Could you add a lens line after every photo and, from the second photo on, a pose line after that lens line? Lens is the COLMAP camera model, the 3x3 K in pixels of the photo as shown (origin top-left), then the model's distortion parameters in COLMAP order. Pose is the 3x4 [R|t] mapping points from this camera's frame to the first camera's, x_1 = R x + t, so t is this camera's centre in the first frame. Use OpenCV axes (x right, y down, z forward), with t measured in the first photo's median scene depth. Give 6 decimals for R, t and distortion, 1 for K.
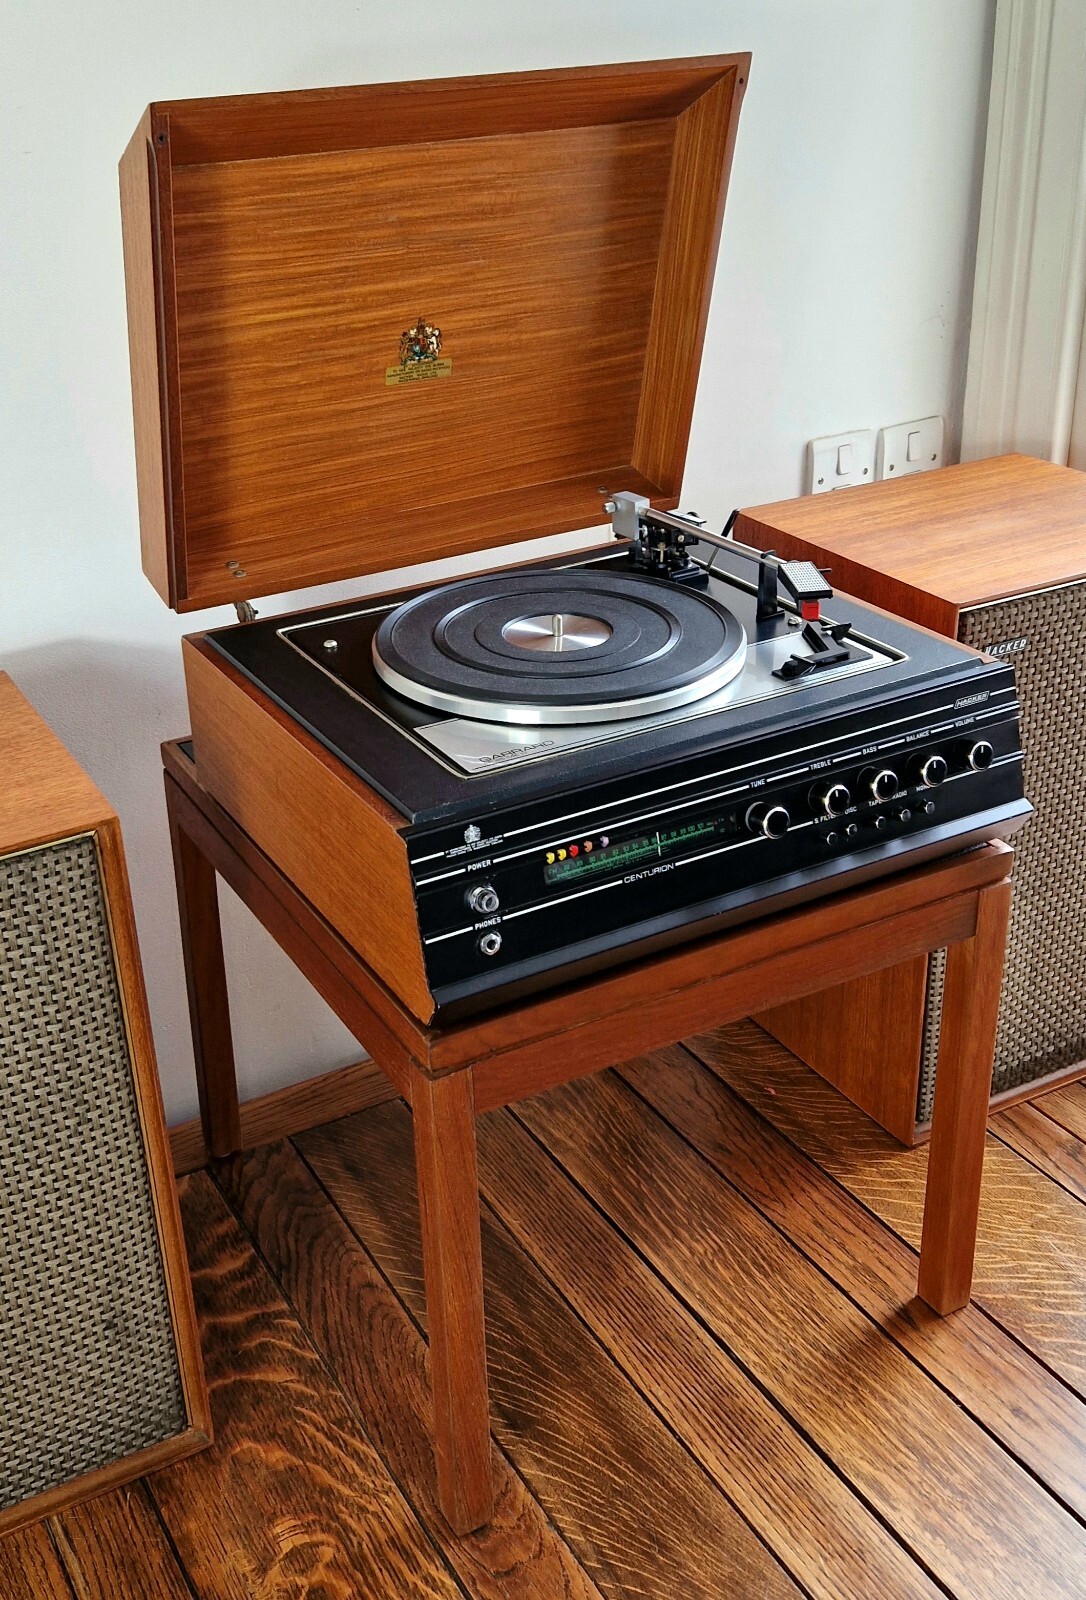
lens RADIAL K [[1965.2, 0, 542.8], [0, 1965.2, 728.7], [0, 0, 1]] dist [0.142766, -0.259270]
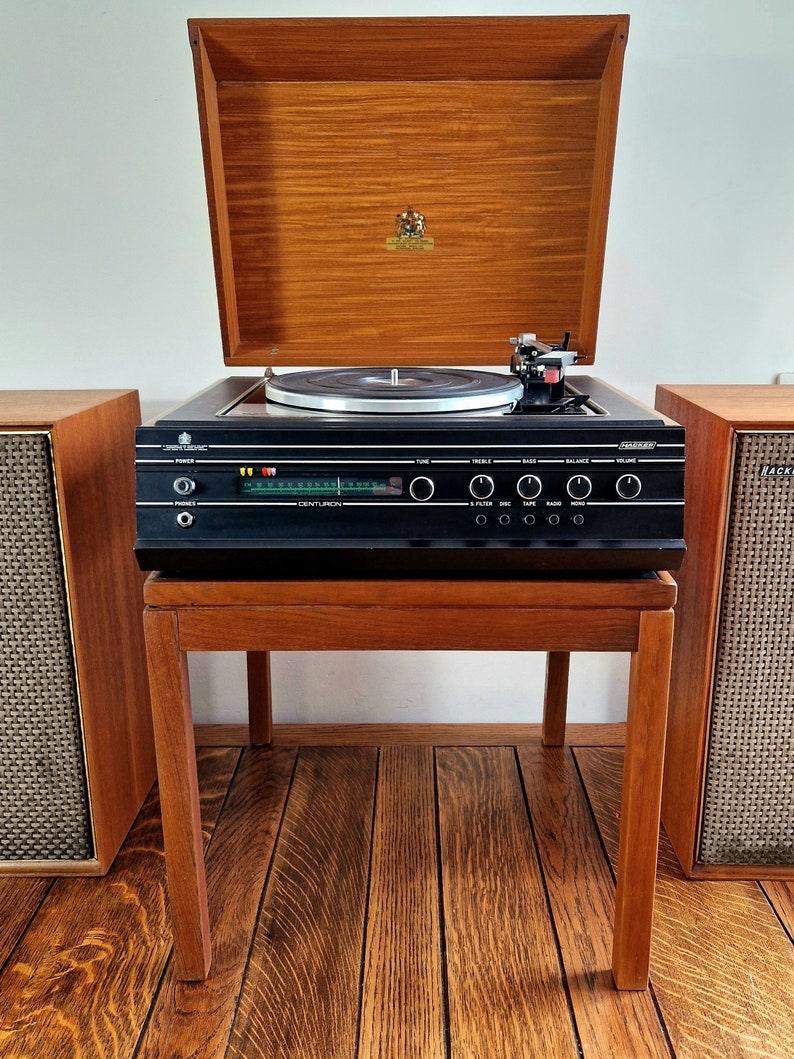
lens RADIAL K [[1060.3, 0, 397.0], [0, 1060.3, 529.5], [0, 0, 1]] dist [0.099978, -0.141554]
pose [[0.848102, 0.150058, -0.508139, 0.401995], [-0.232716, 0.967094, -0.102820, 0.129499], [0.475990, 0.205454, 0.855116, 0.334901]]
